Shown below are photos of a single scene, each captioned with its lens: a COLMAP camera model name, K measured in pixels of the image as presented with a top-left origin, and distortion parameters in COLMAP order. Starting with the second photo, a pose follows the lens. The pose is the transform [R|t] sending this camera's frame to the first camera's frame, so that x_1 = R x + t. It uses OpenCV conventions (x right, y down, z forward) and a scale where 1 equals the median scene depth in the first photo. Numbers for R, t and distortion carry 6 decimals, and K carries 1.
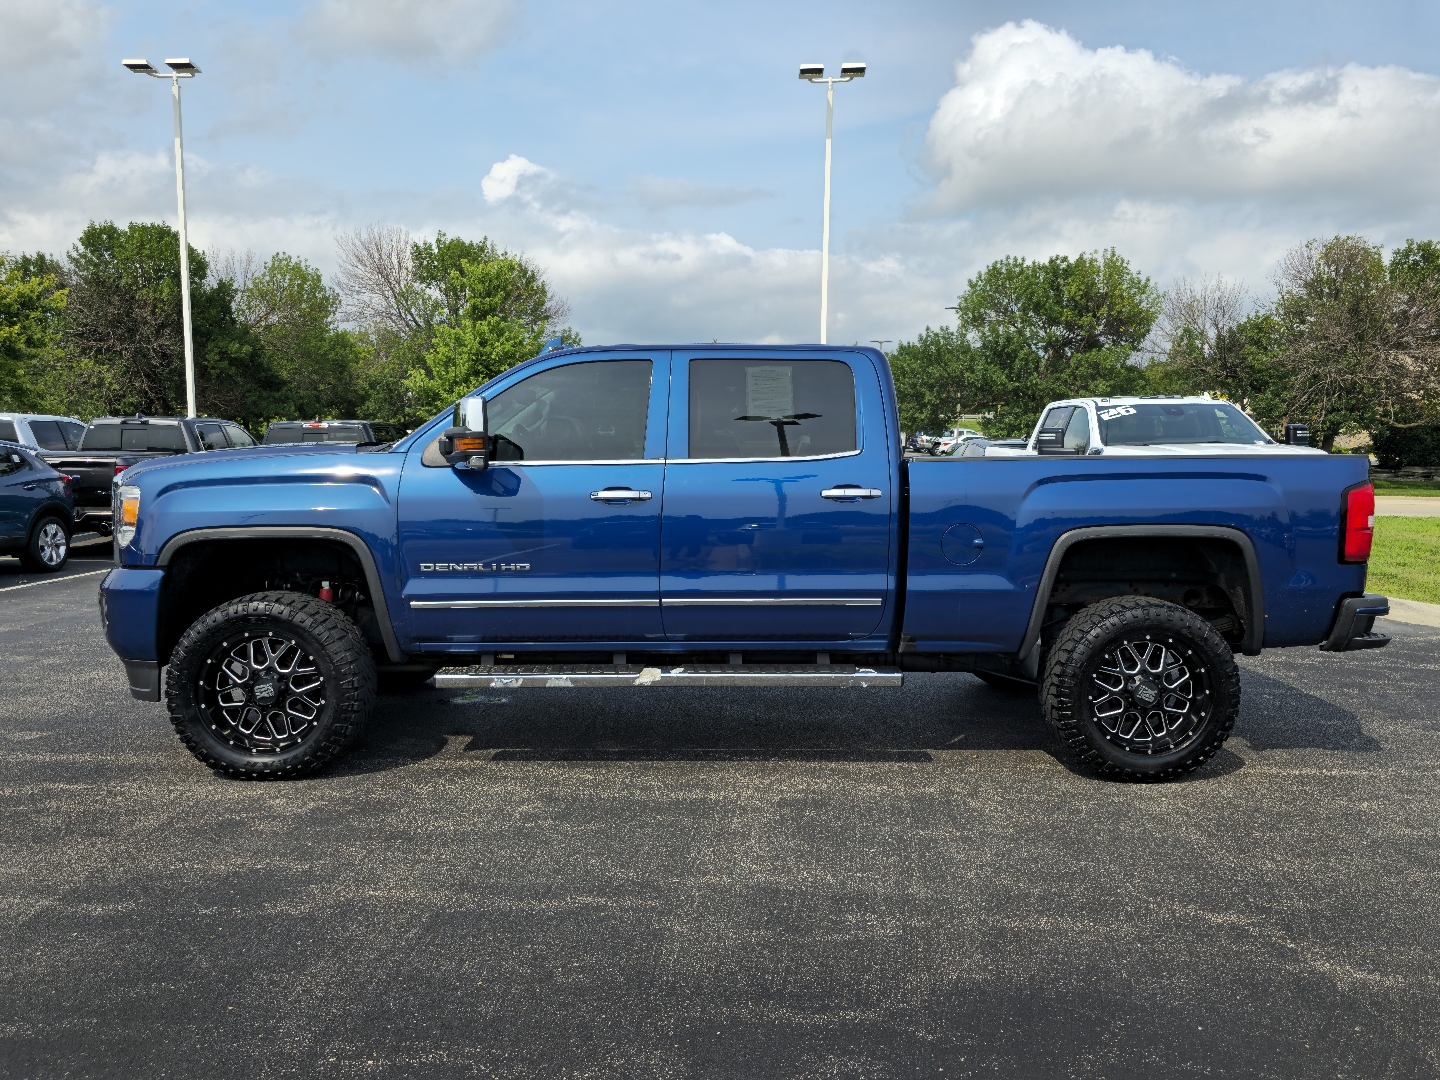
lens RADIAL K [[1067.2, 0, 728.5], [0, 1067.2, 544.2], [0, 0, 1]] dist [0.024782, -0.011035]
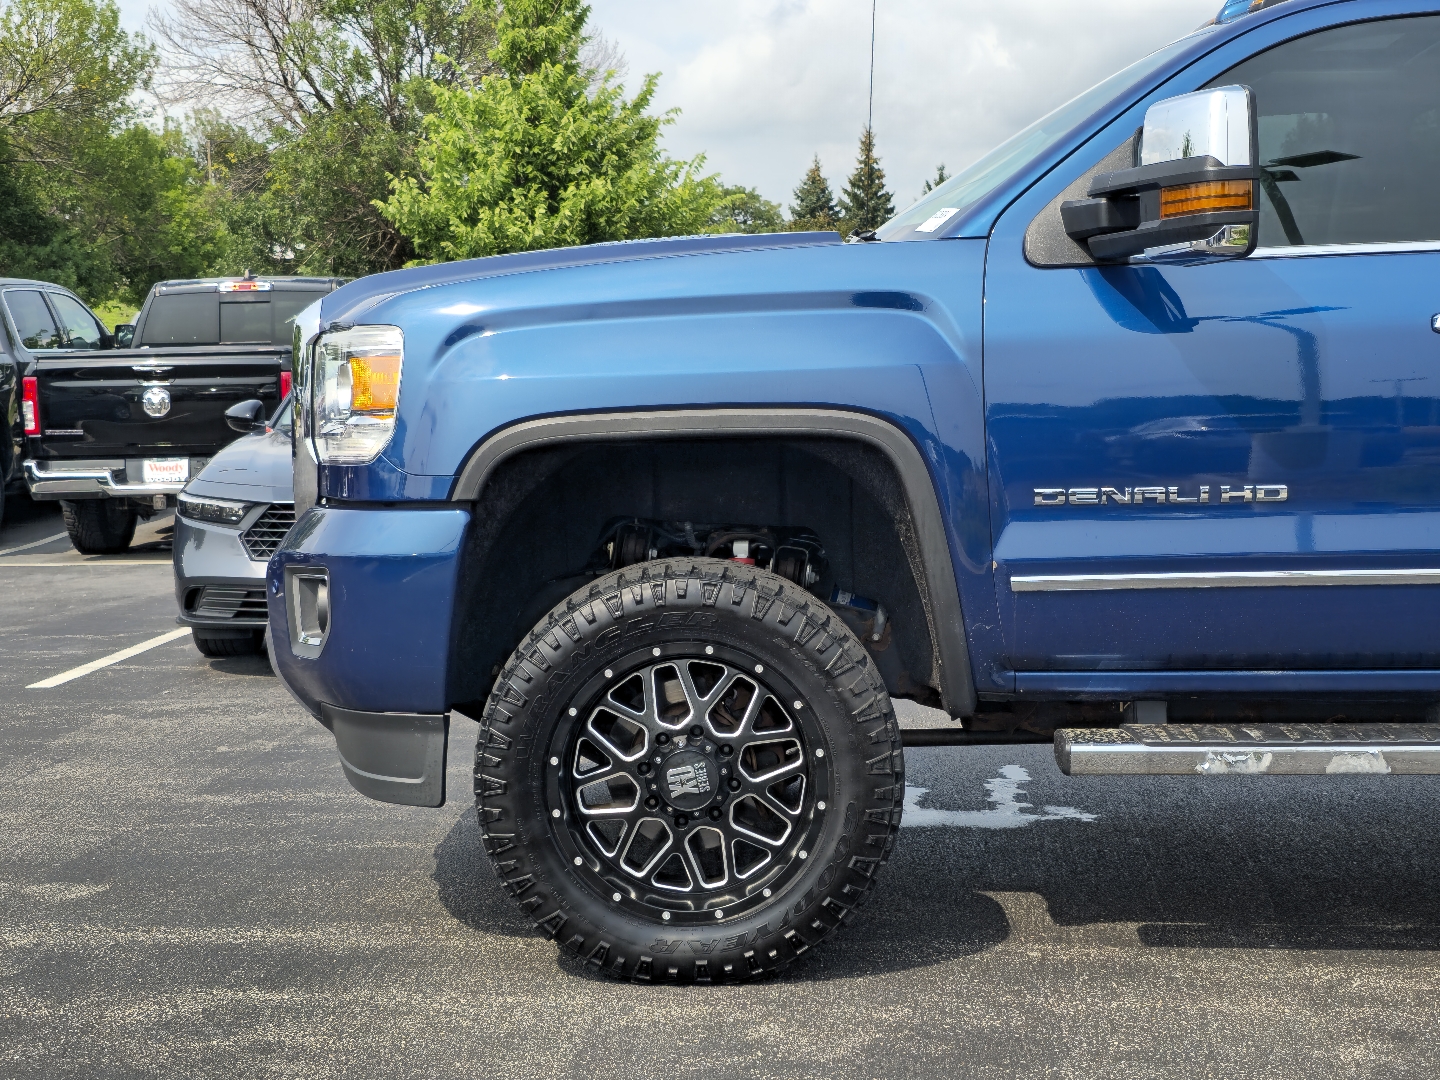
lens RADIAL K [[2148.7, 0, 717.9], [0, 2148.7, 536.8], [0, 0, 1]] dist [0.123963, 0.000000]
pose [[0.996516, -0.013241, -0.082341, -0.341227], [0.012973, 0.999909, -0.003784, 0.039170], [0.082384, 0.002702, 0.996597, 0.112282]]
